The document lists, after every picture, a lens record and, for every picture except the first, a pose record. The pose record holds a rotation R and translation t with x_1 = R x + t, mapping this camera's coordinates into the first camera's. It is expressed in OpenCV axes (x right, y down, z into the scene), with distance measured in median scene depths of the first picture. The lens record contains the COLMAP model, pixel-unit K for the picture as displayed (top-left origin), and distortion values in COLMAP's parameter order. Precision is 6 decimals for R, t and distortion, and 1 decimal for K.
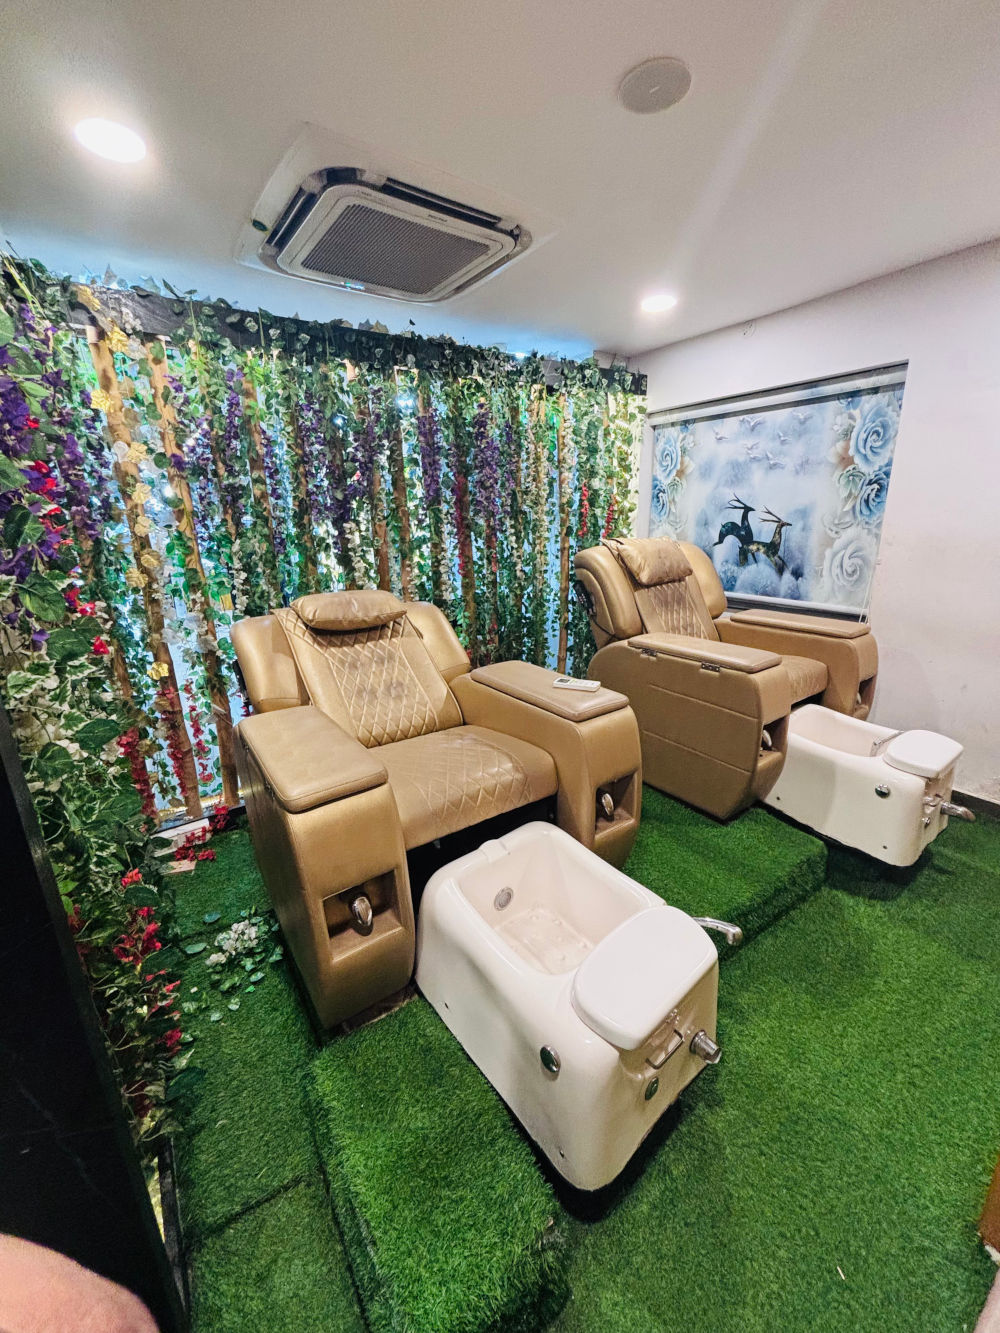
lens RADIAL K [[538.2, 0, 500.0], [0, 538.2, 666.5], [0, 0, 1]] dist [-0.001225, 0.005291]
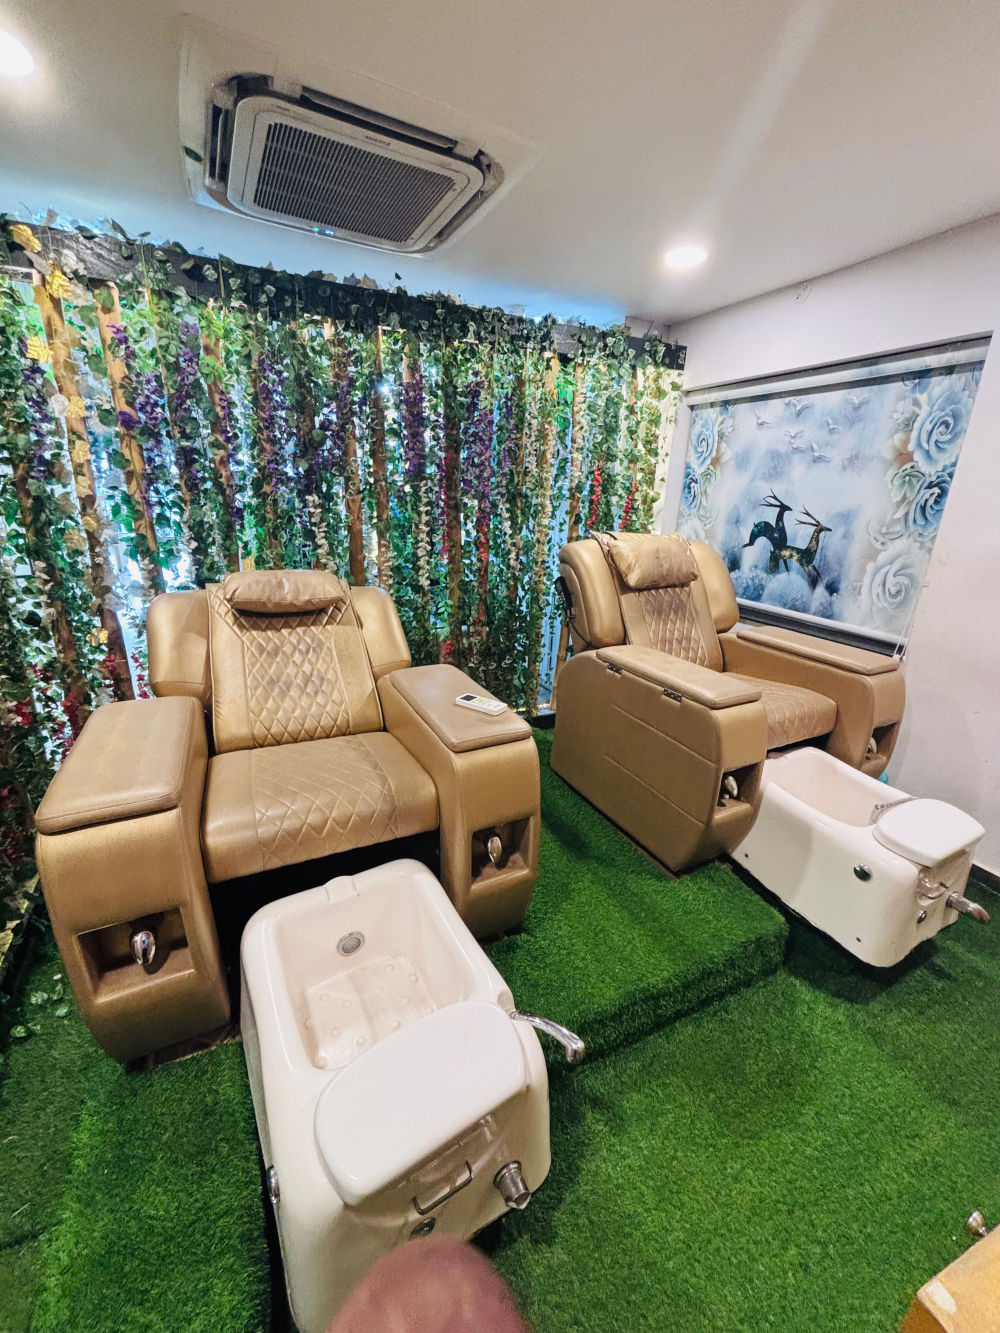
lens RADIAL K [[538.2, 0, 500.0], [0, 538.2, 666.5], [0, 0, 1]] dist [-0.001225, 0.005291]
pose [[0.987812, 0.100018, -0.119265, 0.196167], [-0.095496, 0.994498, 0.043054, -0.047911], [0.122915, -0.031139, 0.991929, 0.116076]]
